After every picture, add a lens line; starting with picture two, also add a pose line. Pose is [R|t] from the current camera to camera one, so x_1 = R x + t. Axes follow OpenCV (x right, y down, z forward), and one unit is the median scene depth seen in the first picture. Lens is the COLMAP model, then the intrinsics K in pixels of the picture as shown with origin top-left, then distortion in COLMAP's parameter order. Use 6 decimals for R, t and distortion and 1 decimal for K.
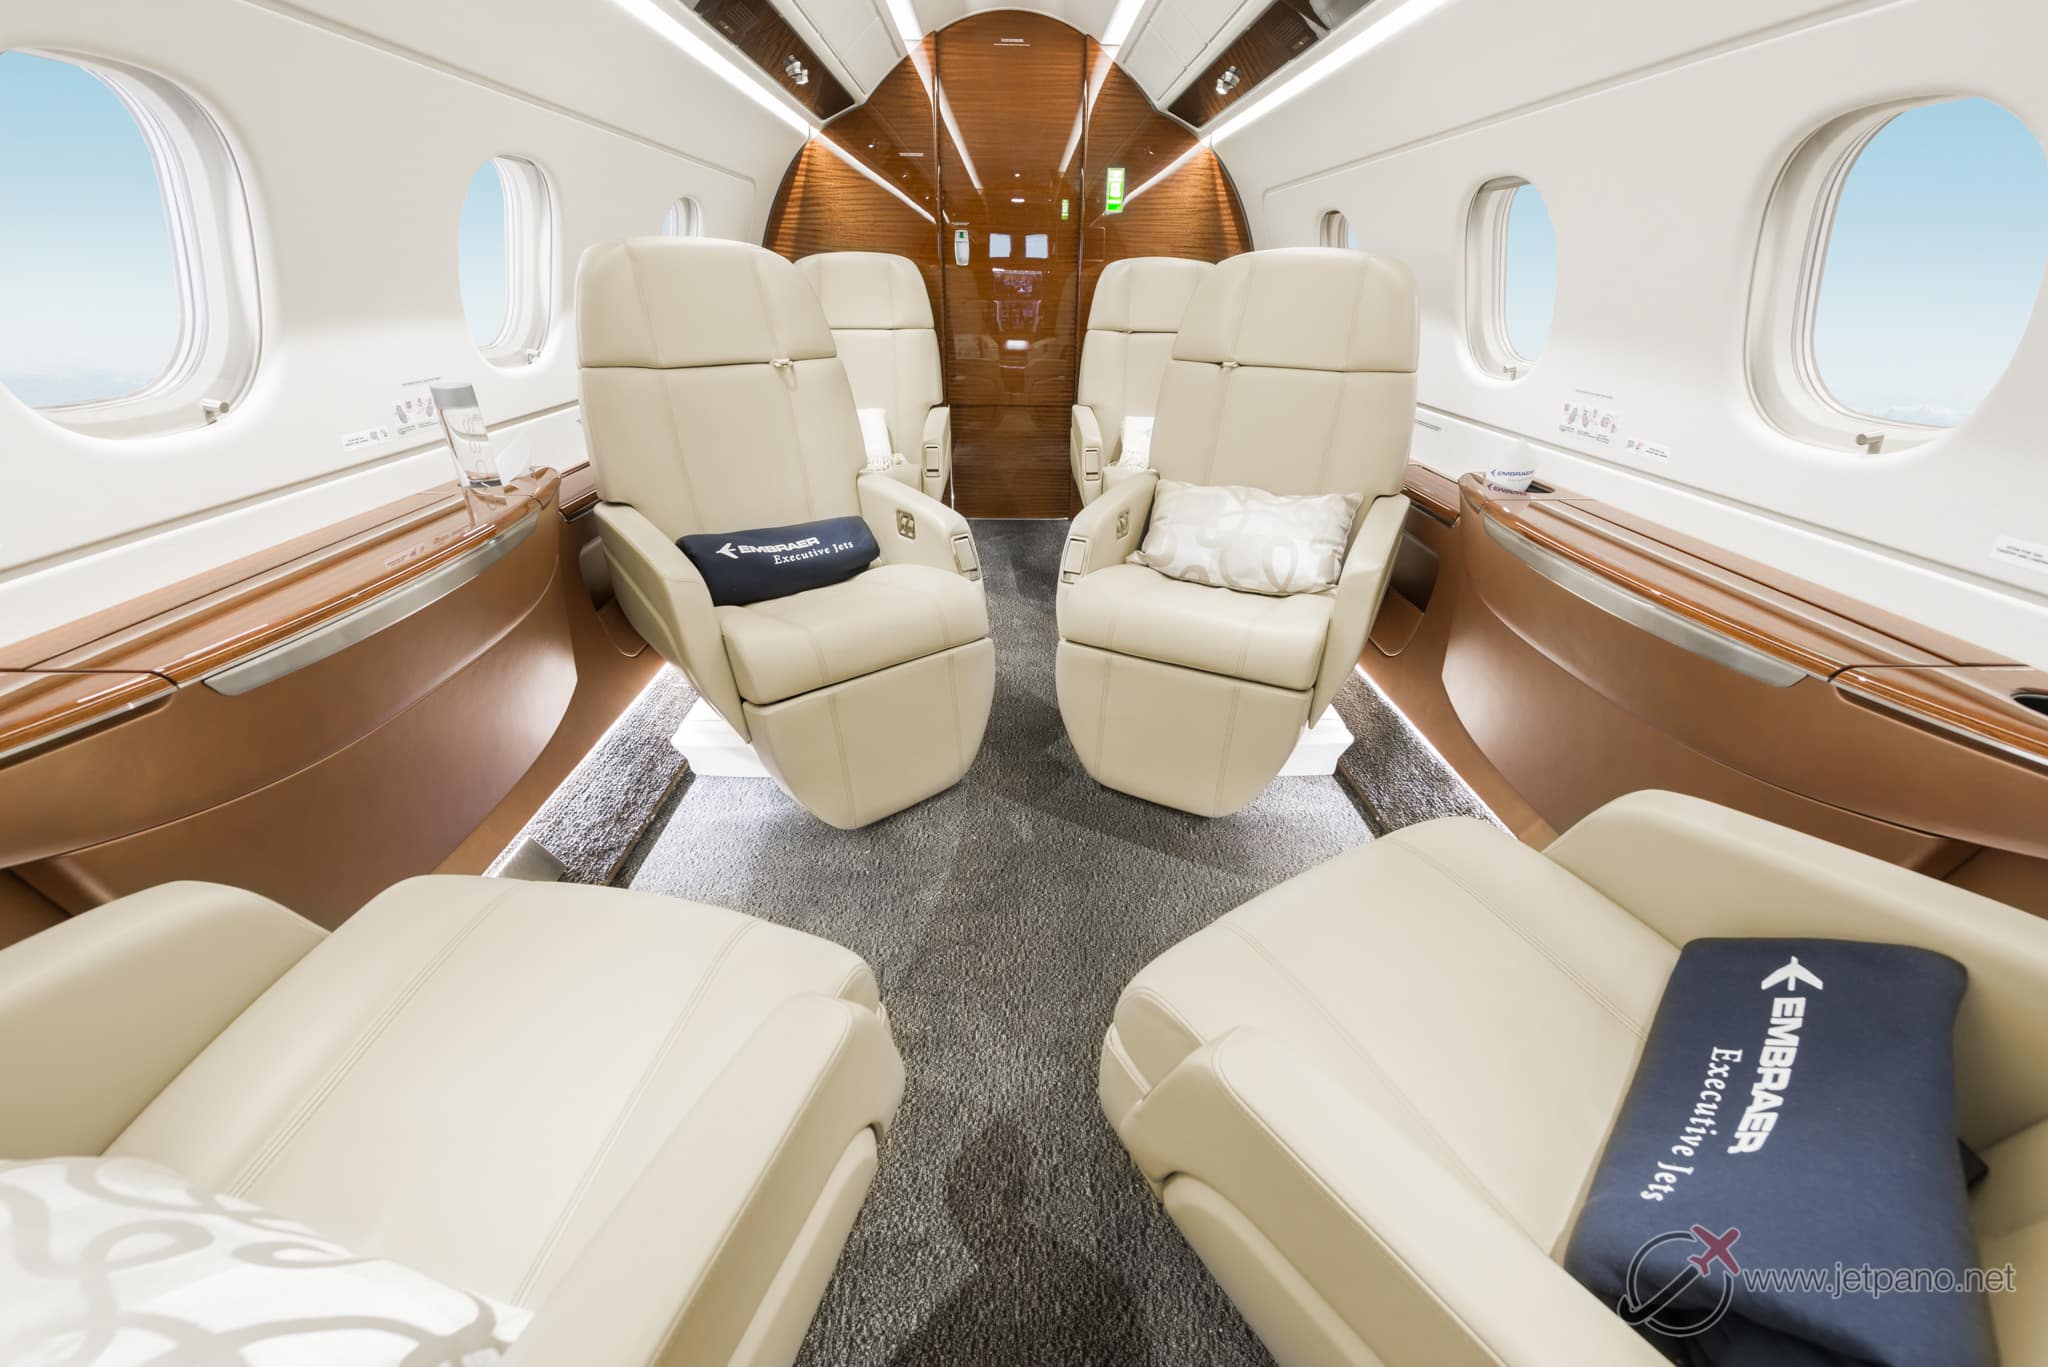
lens RADIAL K [[829.3, 0, 1026.8], [0, 829.3, 681.5], [0, 0, 1]] dist [0.010836, -0.000458]
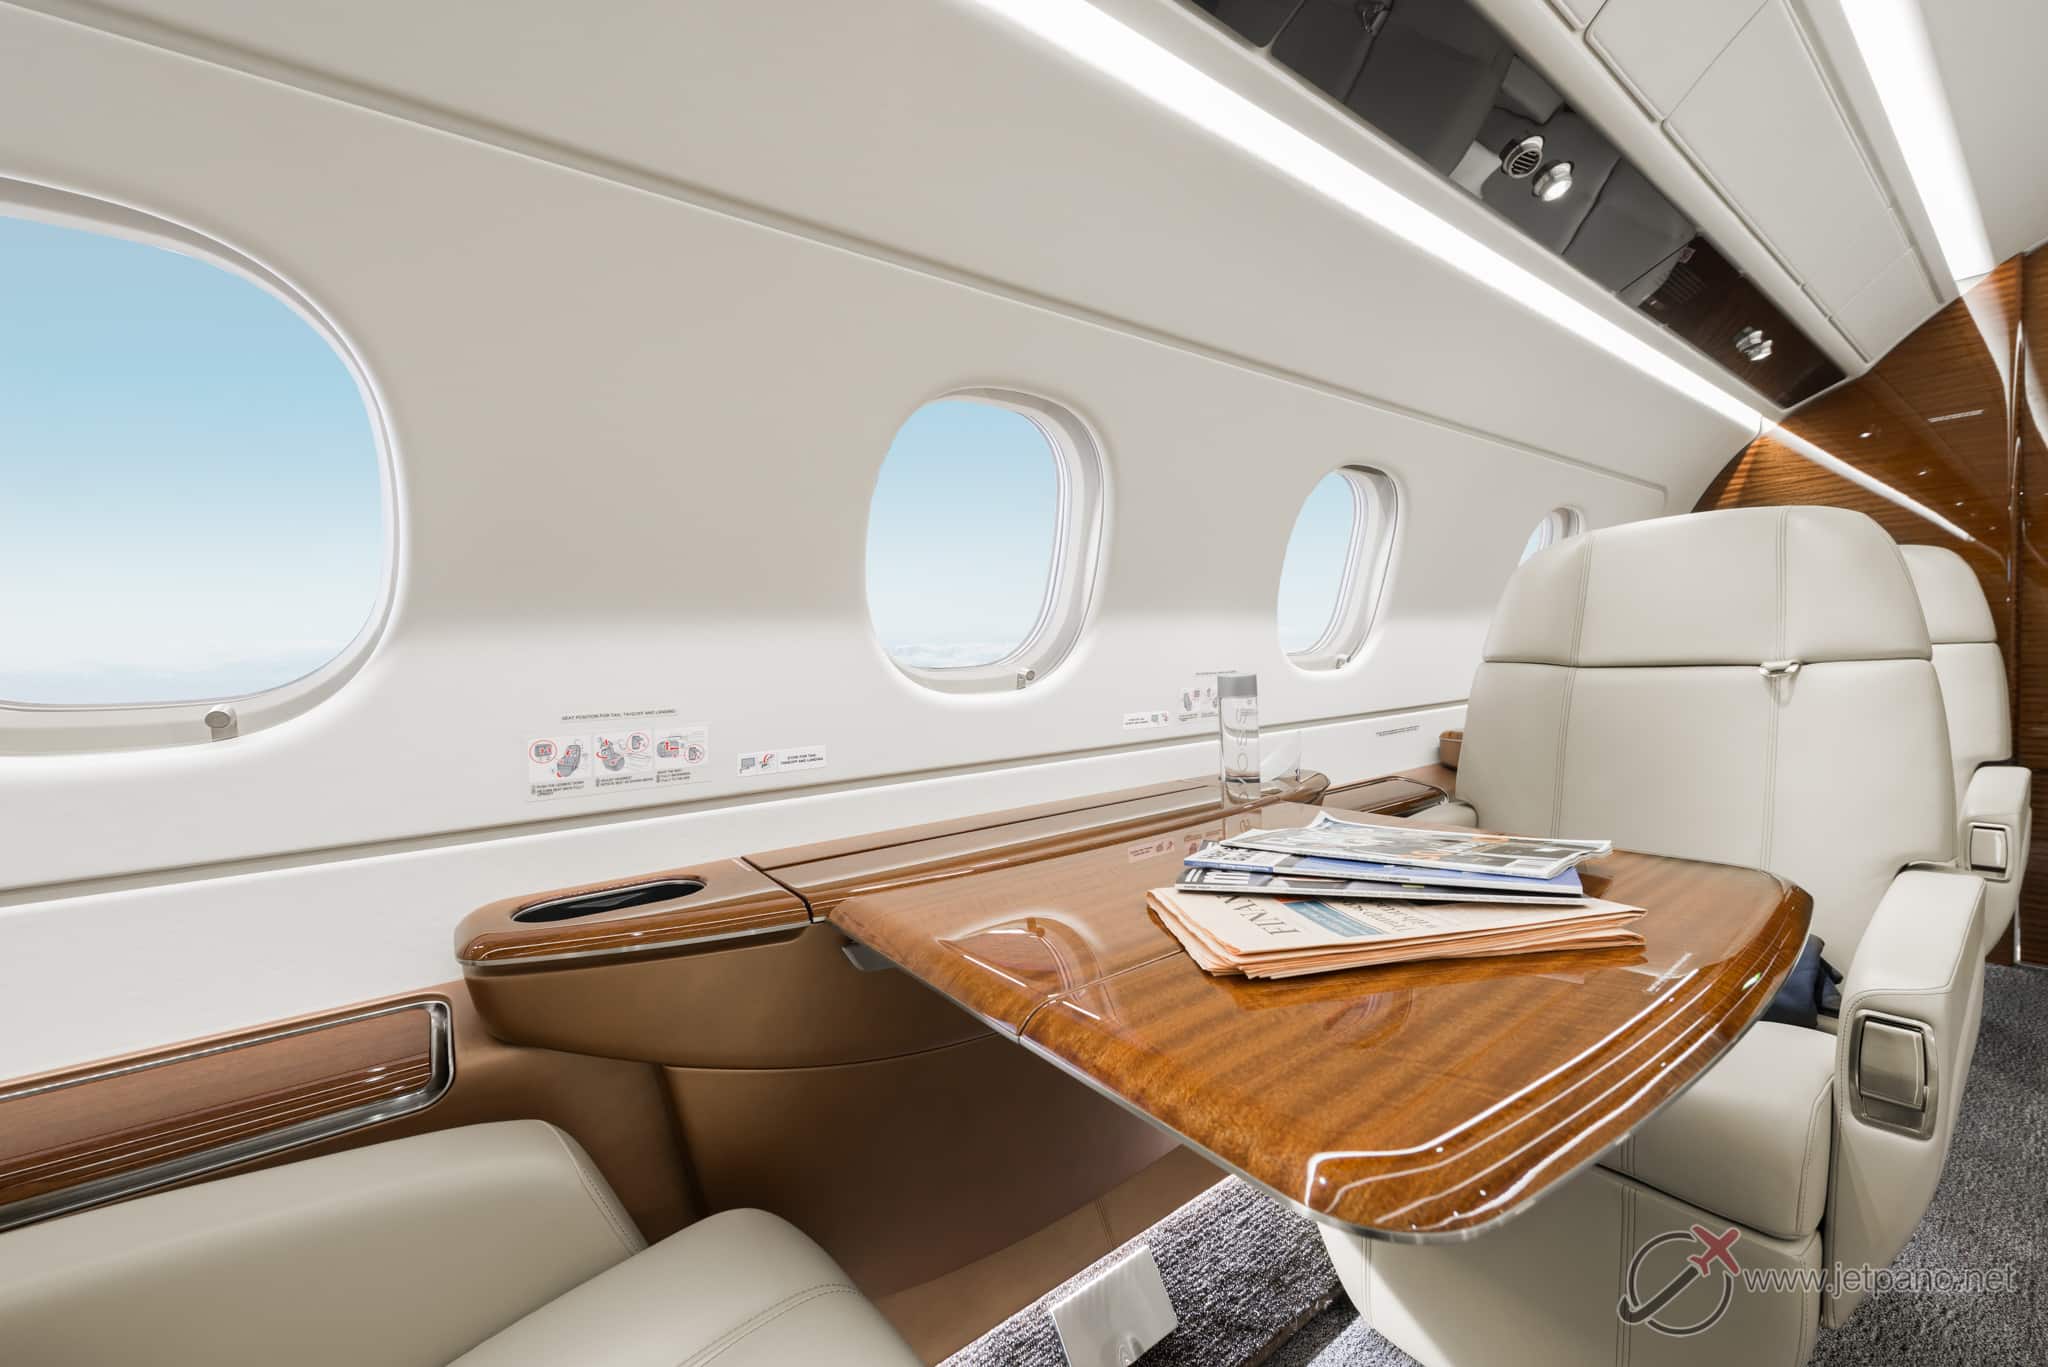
lens RADIAL K [[829.3, 0, 1026.2], [0, 829.3, 682.1], [0, 0, 1]] dist [0.010836, -0.000458]
pose [[0.599045, 0.006326, -0.800690, -0.051920], [-0.324623, 0.916022, -0.235633, -0.031039], [0.731960, 0.401077, 0.550792, 0.189757]]
